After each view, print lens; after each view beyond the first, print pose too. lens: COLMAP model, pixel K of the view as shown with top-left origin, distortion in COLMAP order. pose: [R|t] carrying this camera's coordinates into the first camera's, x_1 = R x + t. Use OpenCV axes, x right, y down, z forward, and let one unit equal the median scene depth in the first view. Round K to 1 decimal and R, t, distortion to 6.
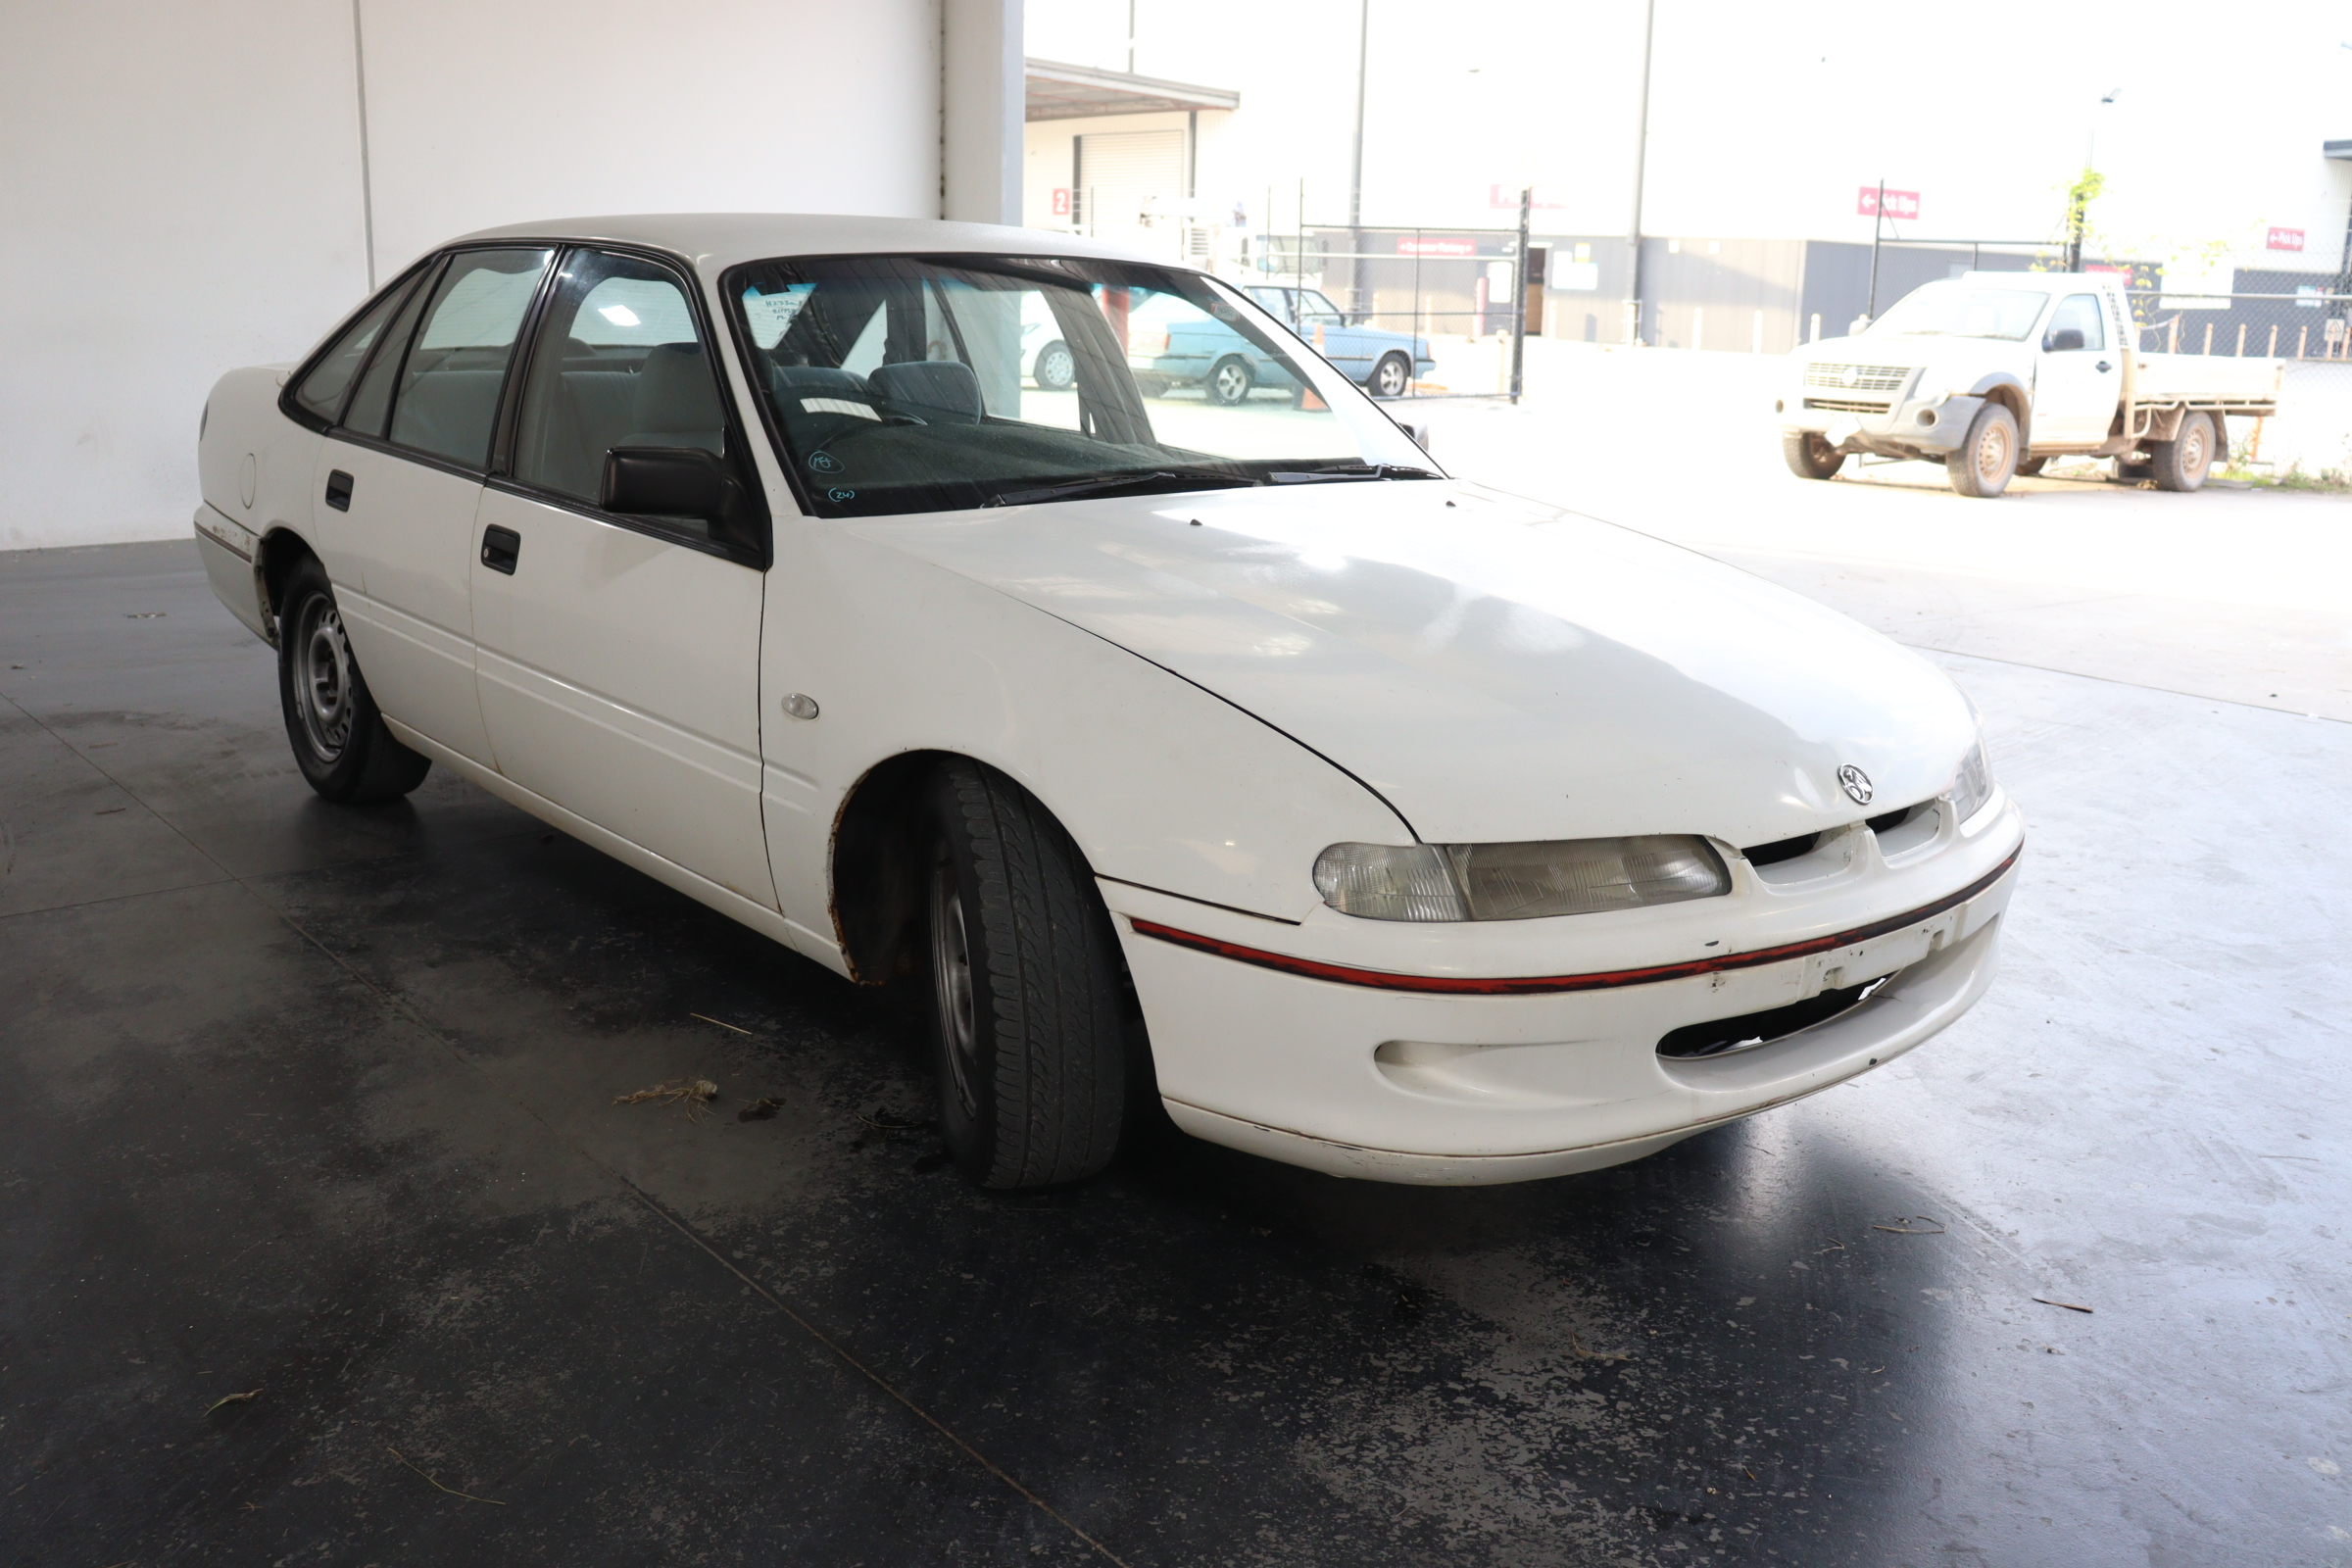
lens RADIAL K [[2175.3, 0, 1173.7], [0, 2175.3, 765.1], [0, 0, 1]] dist [-0.047618, 0.000000]
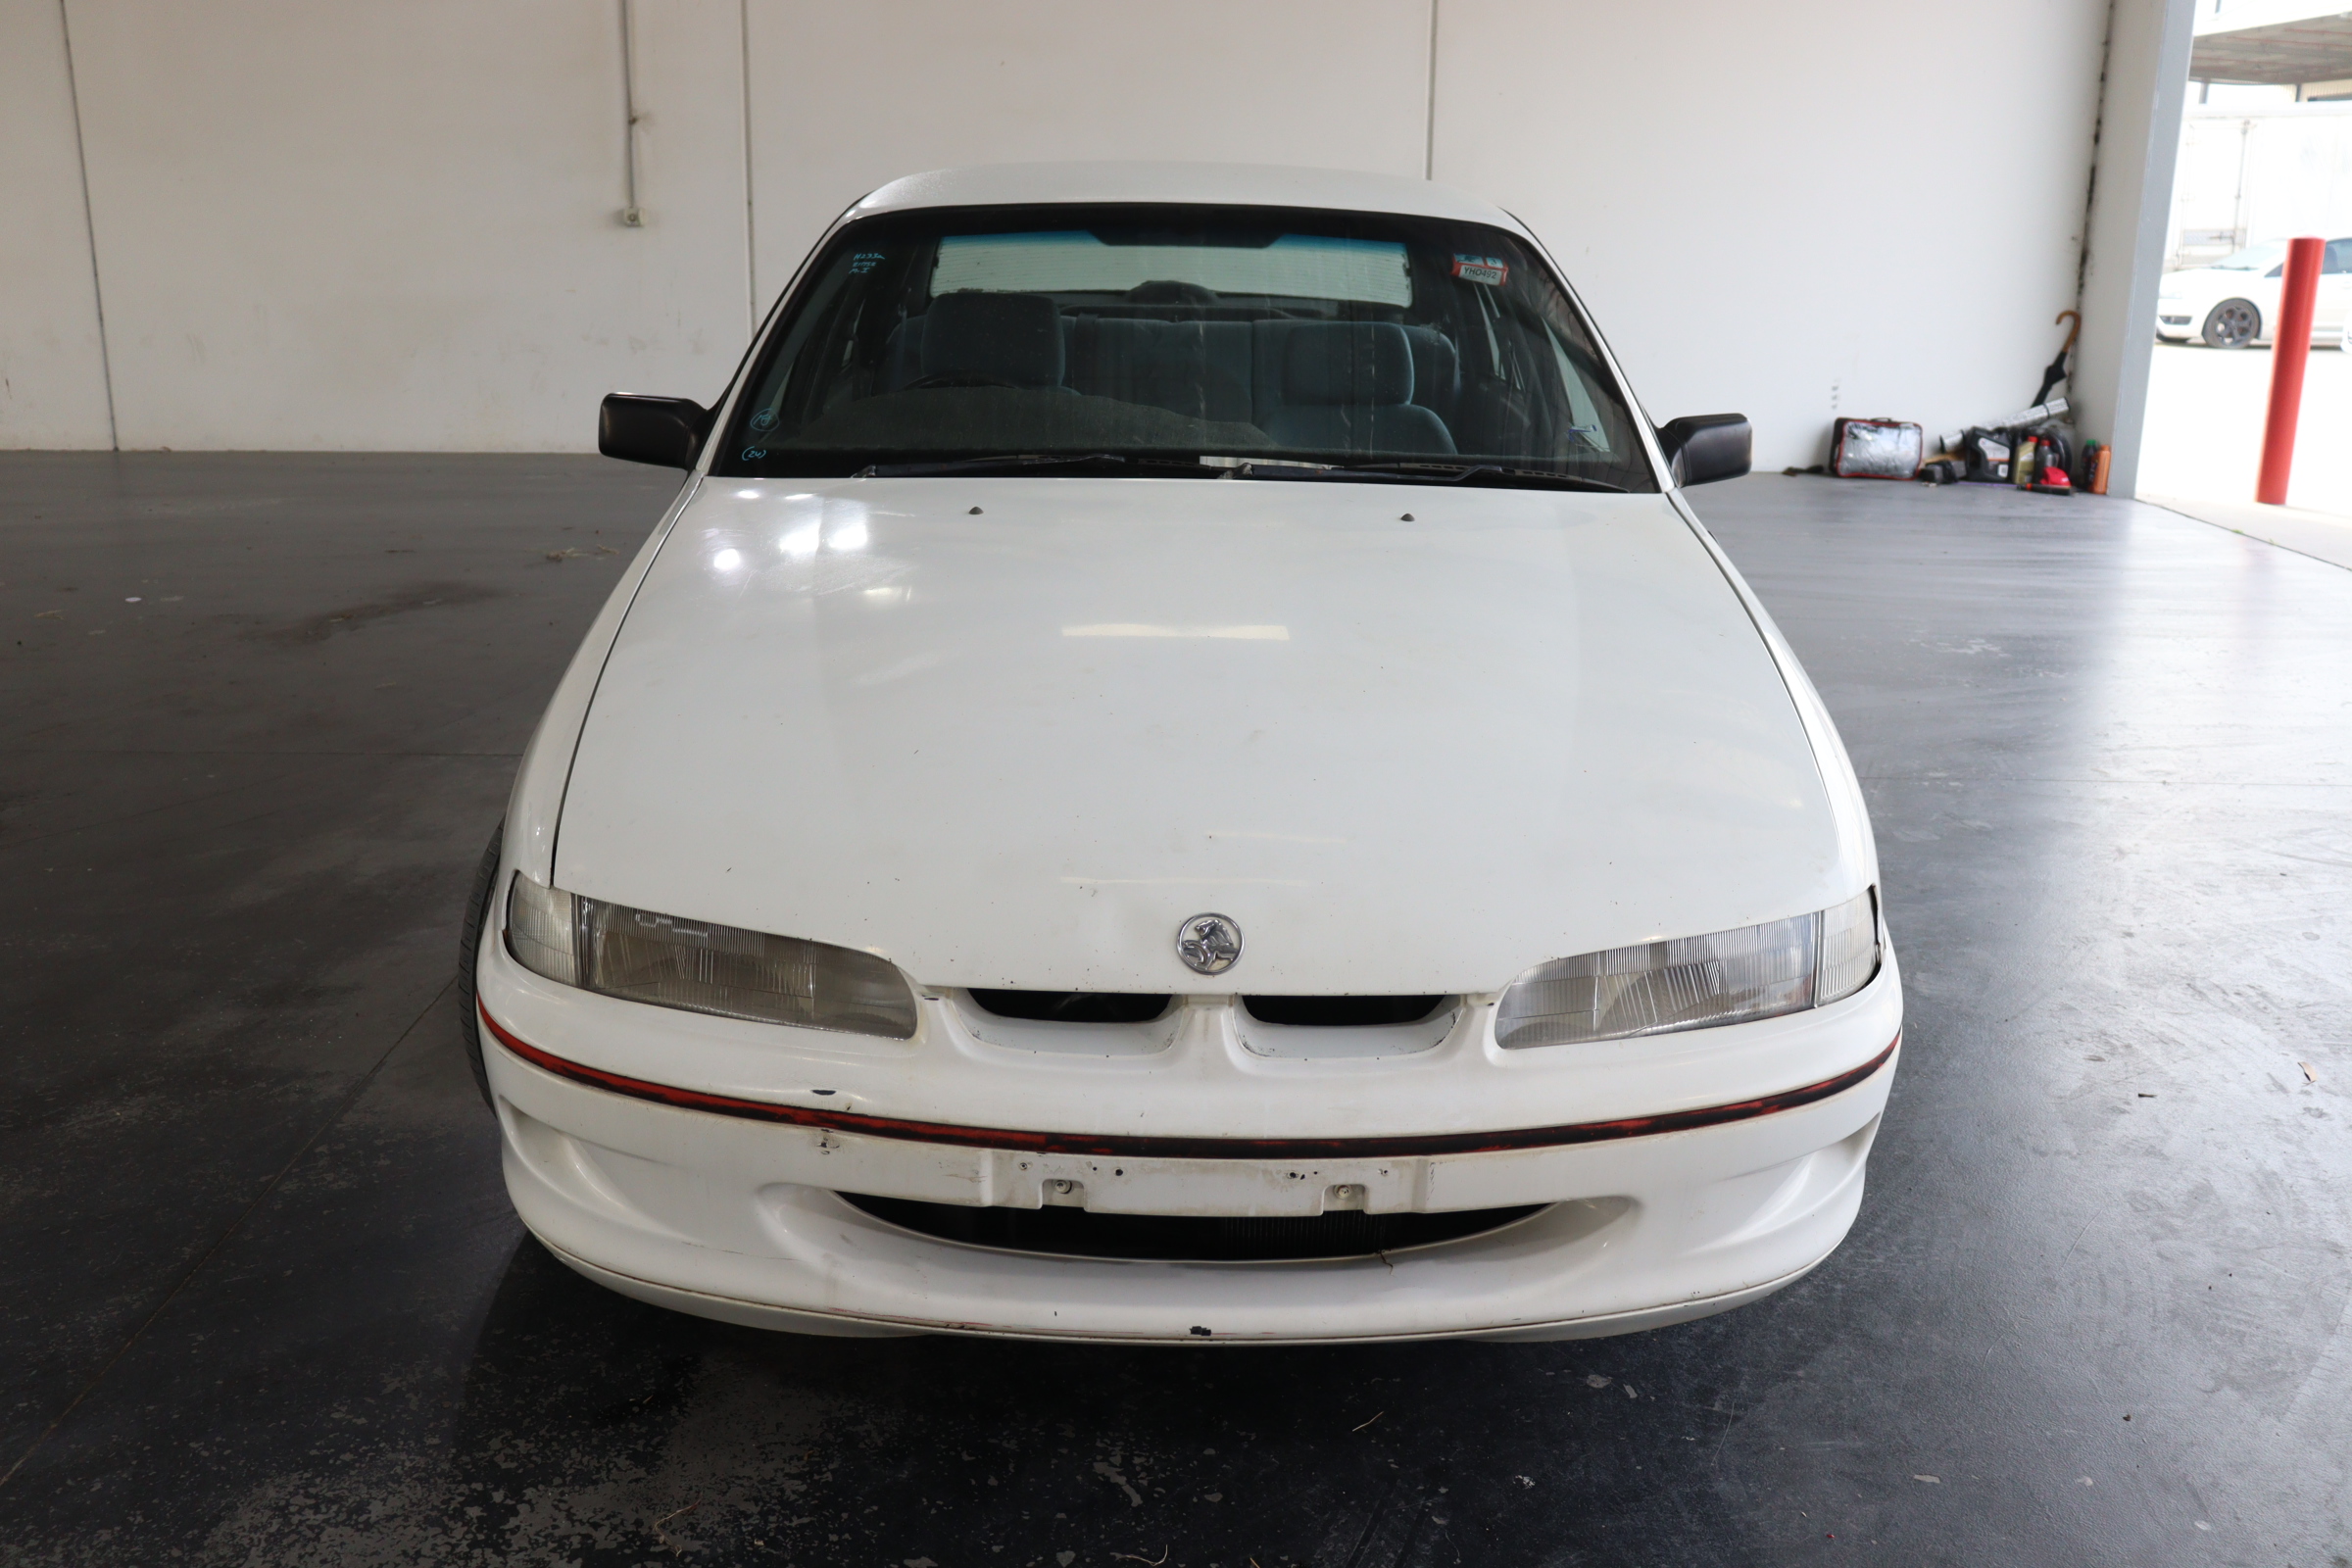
lens RADIAL K [[2175.3, 0, 1174.3], [0, 2175.3, 802.4], [0, 0, 1]] dist [-0.047618, 0.000000]
pose [[0.740507, 0.169104, -0.650425, 0.742557], [-0.146562, 0.985165, 0.089272, -0.096619], [0.655873, 0.029221, 0.754306, 0.439152]]
